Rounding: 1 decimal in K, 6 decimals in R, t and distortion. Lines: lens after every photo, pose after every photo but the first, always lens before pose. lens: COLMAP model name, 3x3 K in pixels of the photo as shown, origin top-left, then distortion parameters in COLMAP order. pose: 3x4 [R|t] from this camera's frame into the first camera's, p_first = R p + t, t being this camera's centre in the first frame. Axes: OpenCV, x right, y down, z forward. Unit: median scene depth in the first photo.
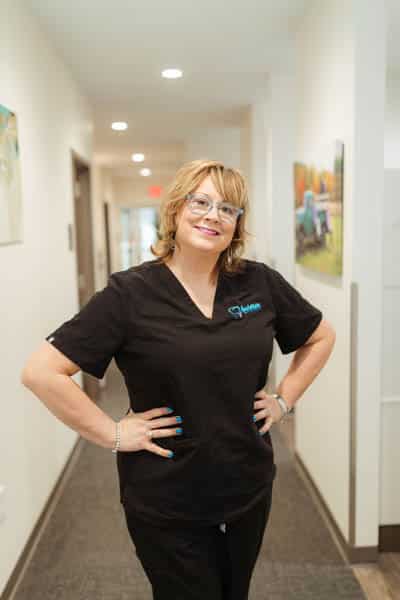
lens RADIAL K [[582.9, 0, 201.7], [0, 582.9, 300.0], [0, 0, 1]] dist [0.010902, 0.000000]
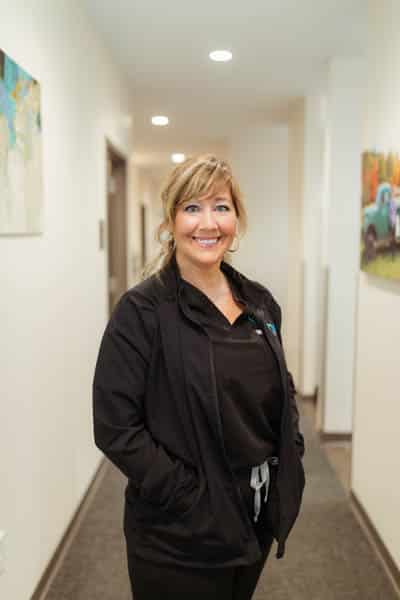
lens RADIAL K [[582.9, 0, 201.0], [0, 582.9, 299.1], [0, 0, 1]] dist [0.010902, 0.000000]
pose [[0.997679, 0.033087, -0.059522, -0.021855], [-0.034010, 0.999316, -0.014555, -0.001779], [0.058999, 0.016546, 0.998121, 0.155282]]
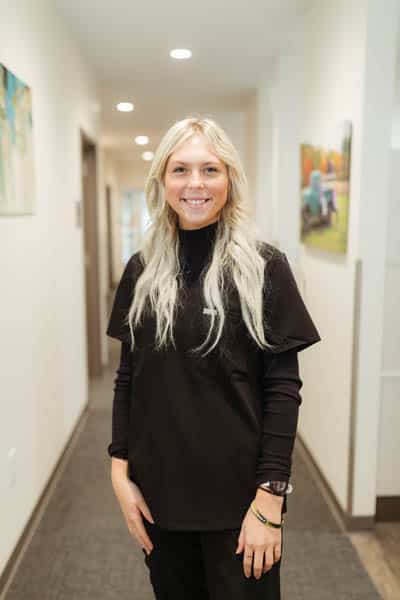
lens RADIAL K [[582.9, 0, 201.0], [0, 582.9, 301.3], [0, 0, 1]] dist [0.010902, 0.000000]
pose [[0.999785, 0.020573, 0.002461, -0.013840], [-0.020623, 0.999539, 0.022300, 0.021046], [-0.002001, -0.022346, 0.999748, -0.022548]]
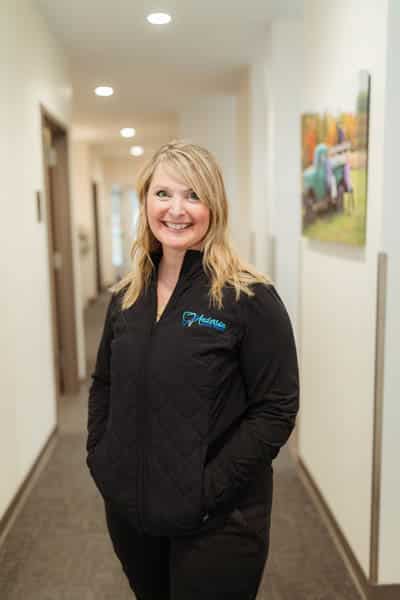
lens RADIAL K [[582.9, 0, 201.6], [0, 582.9, 299.4], [0, 0, 1]] dist [0.010902, 0.000000]
pose [[0.999952, 0.006177, 0.007591, 0.011376], [-0.006311, 0.999822, 0.017777, 0.016306], [-0.007480, -0.017824, 0.999813, 0.177730]]
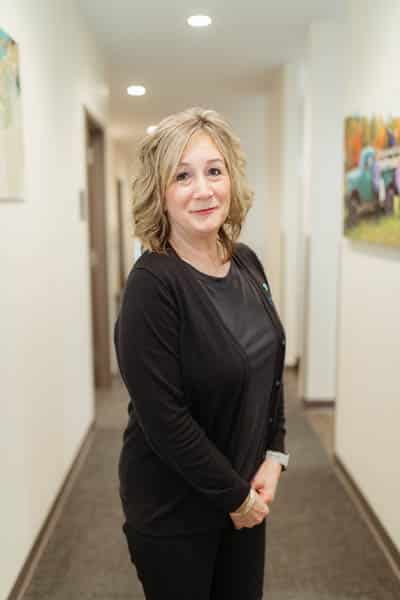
lens RADIAL K [[582.9, 0, 202.8], [0, 582.9, 300.1], [0, 0, 1]] dist [0.010902, 0.000000]
pose [[0.999718, 0.018351, -0.015091, -0.035125], [-0.017985, 0.999550, 0.024016, 0.014281], [0.015525, -0.023738, 0.999598, 0.156702]]
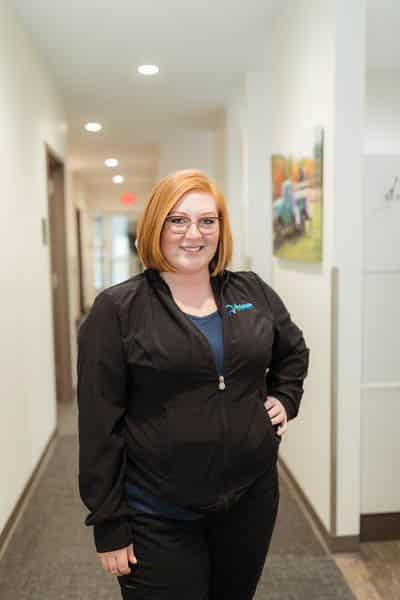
lens RADIAL K [[582.9, 0, 202.1], [0, 582.9, 299.7], [0, 0, 1]] dist [0.010902, 0.000000]
pose [[0.998750, 0.001197, 0.049973, -0.011832], [0.000043, 0.999692, -0.024816, 0.040786], [-0.049988, 0.024787, 0.998442, 0.013868]]
